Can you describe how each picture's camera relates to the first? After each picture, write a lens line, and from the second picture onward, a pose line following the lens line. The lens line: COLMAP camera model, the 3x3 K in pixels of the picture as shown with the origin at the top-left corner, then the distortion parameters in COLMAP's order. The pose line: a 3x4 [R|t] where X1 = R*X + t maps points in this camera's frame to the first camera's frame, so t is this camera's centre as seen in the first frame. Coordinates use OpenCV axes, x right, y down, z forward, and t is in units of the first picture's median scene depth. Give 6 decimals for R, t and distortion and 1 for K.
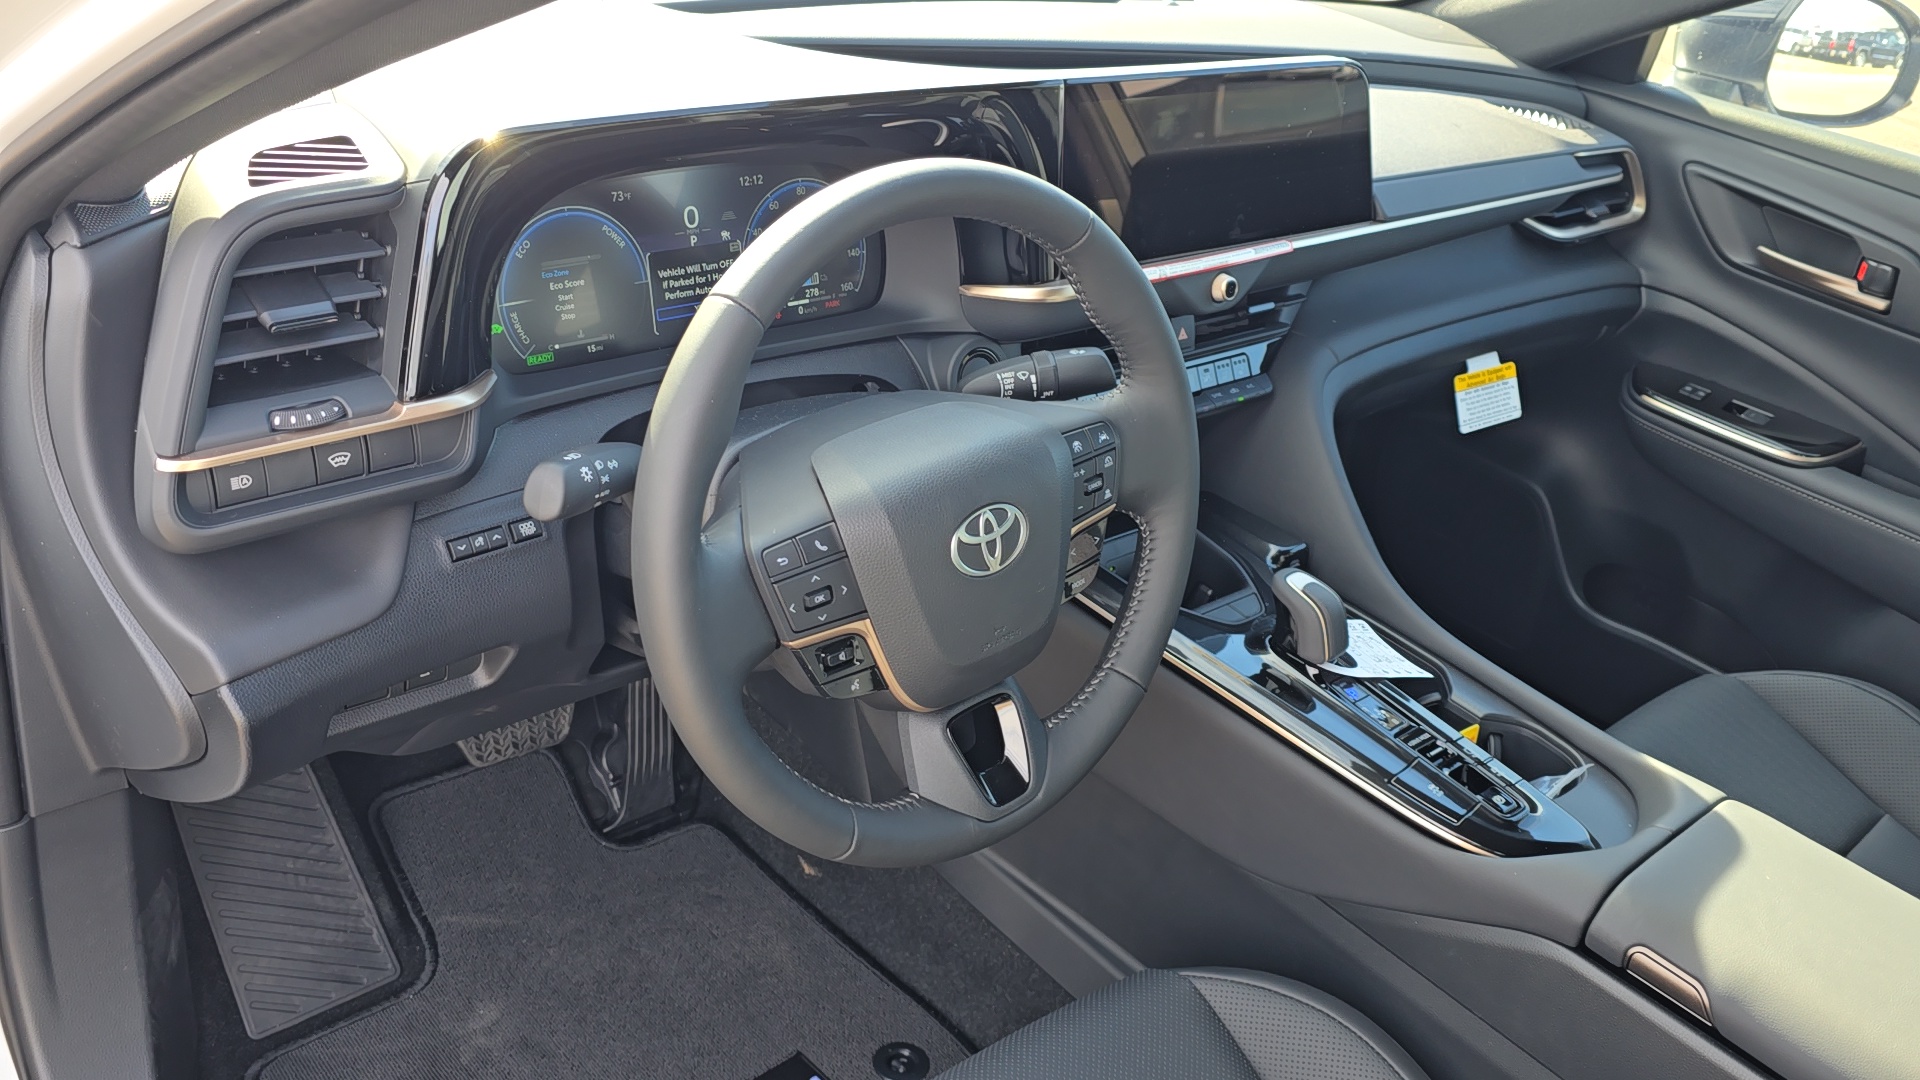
lens RADIAL K [[1571.8, 0, 1023.7], [0, 1571.8, 538.5], [0, 0, 1]] dist [-0.001056, 0.003847]
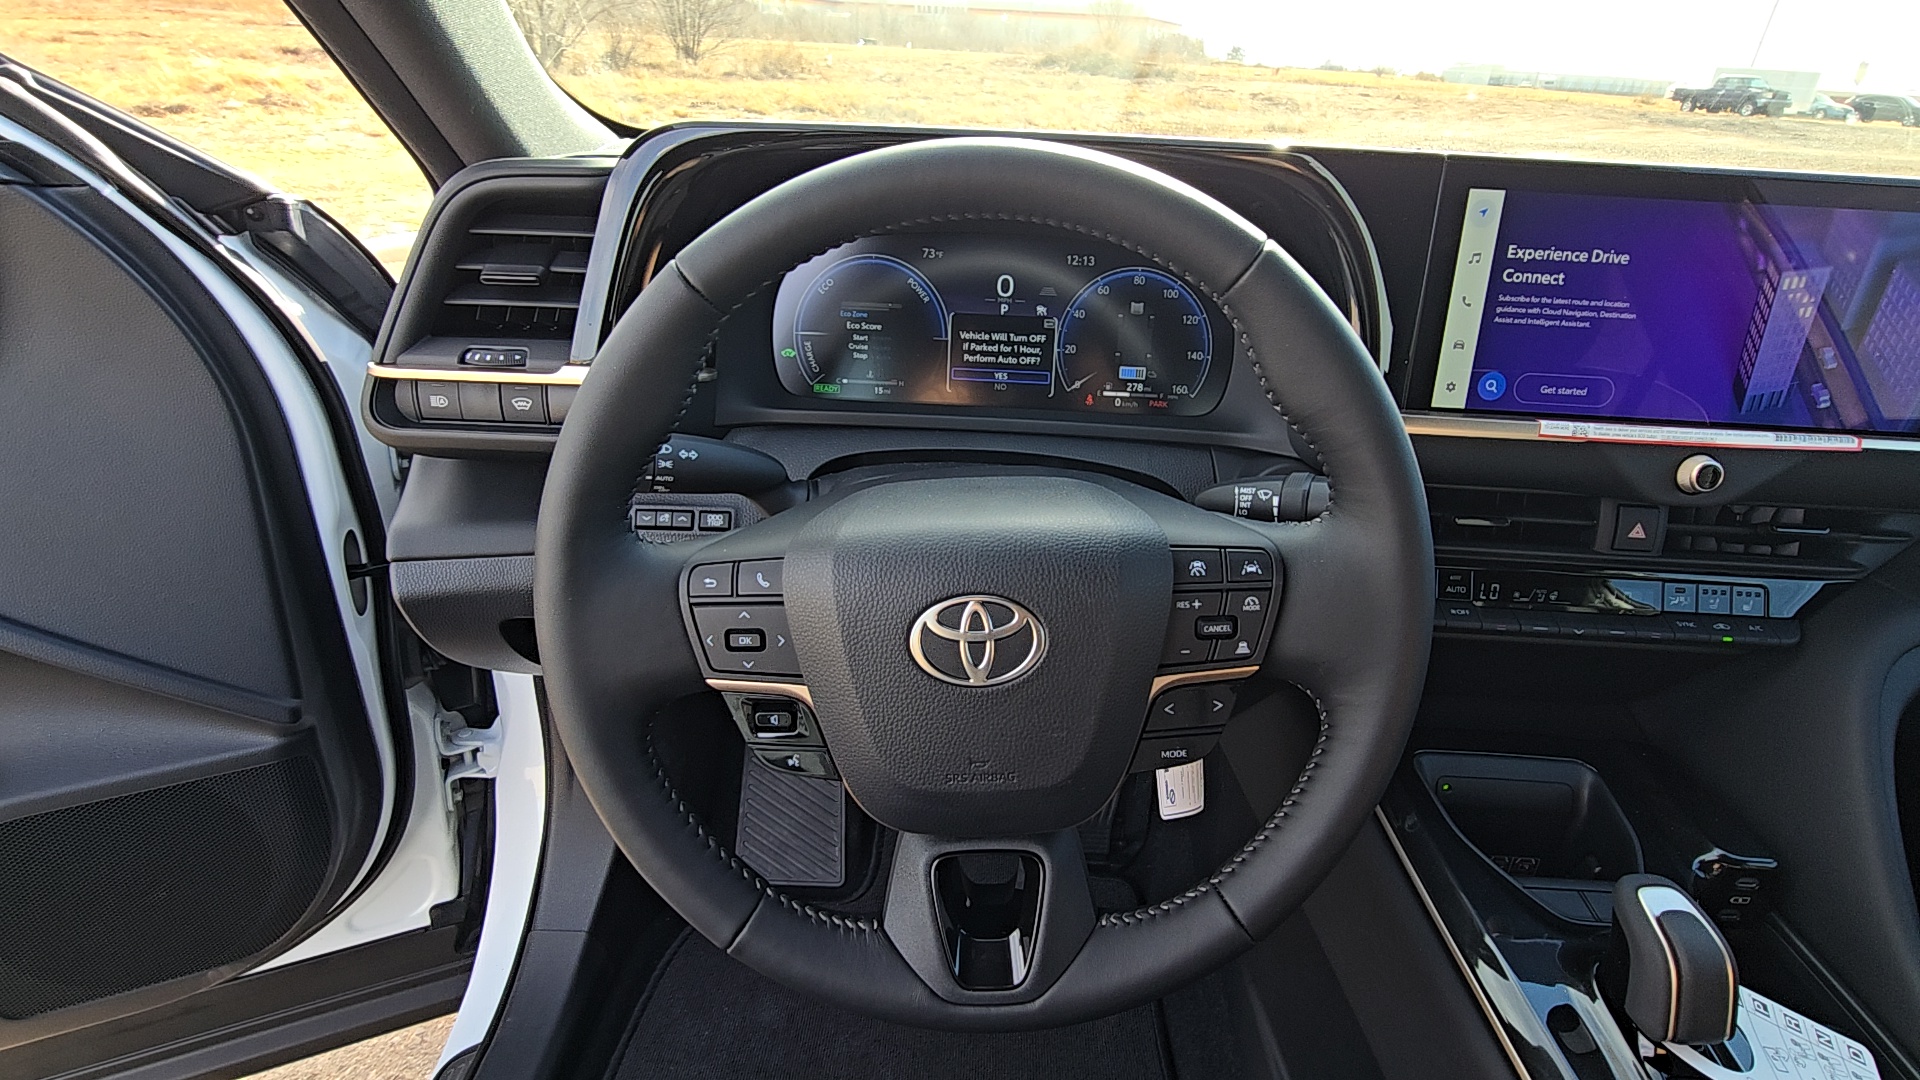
lens RADIAL K [[994.0, 0, 960.0], [0, 994.0, 540.0], [0, 0, 1]] dist [-0.000032, 0.000573]
pose [[0.717490, 0.211994, -0.663526, 0.179854], [-0.289108, 0.957273, -0.006775, -0.025573], [0.633739, 0.196691, 0.748122, 0.409758]]
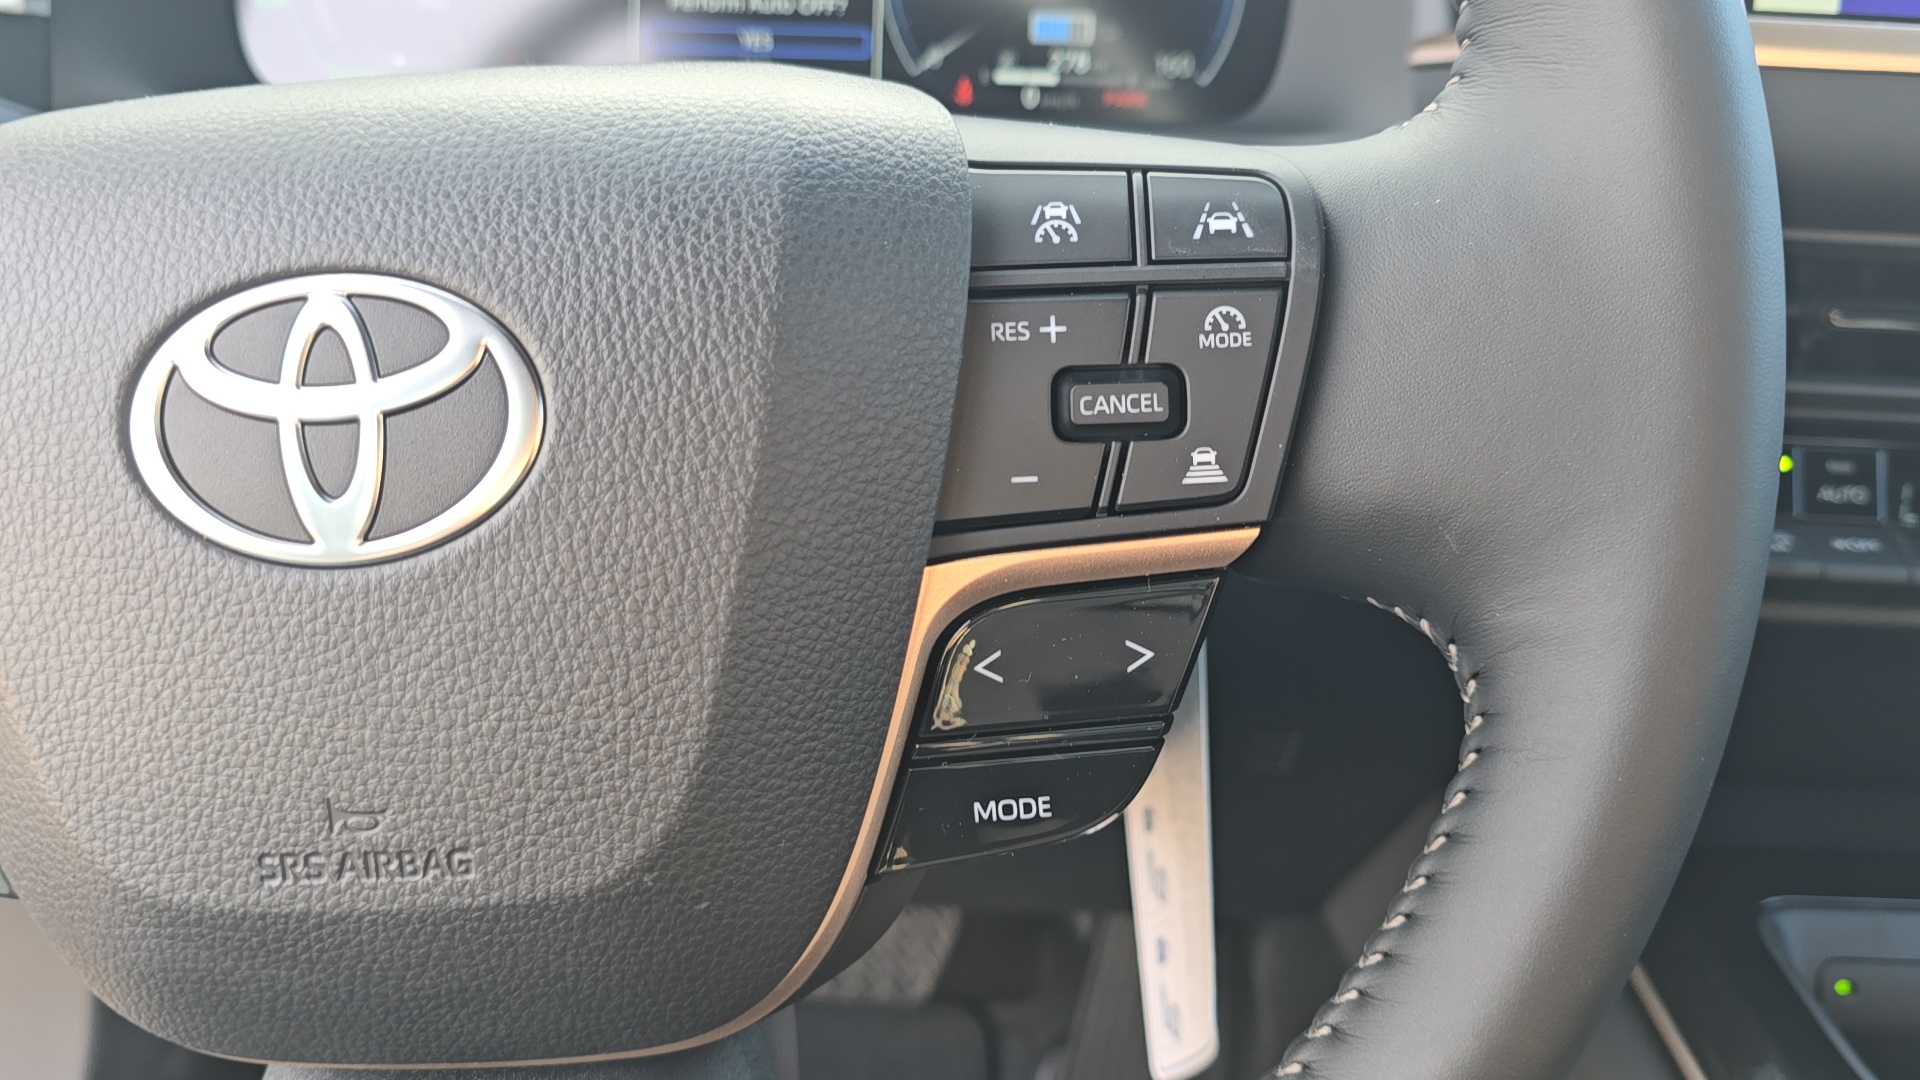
lens RADIAL K [[1697.1, 0, 960.0], [0, 1697.1, 540.0], [0, 0, 1]] dist [-0.002676, -0.000376]
pose [[0.713637, 0.149164, -0.684450, 0.144665], [-0.276815, 0.957593, -0.079928, 0.008375], [0.643503, 0.246506, 0.724665, 0.571860]]
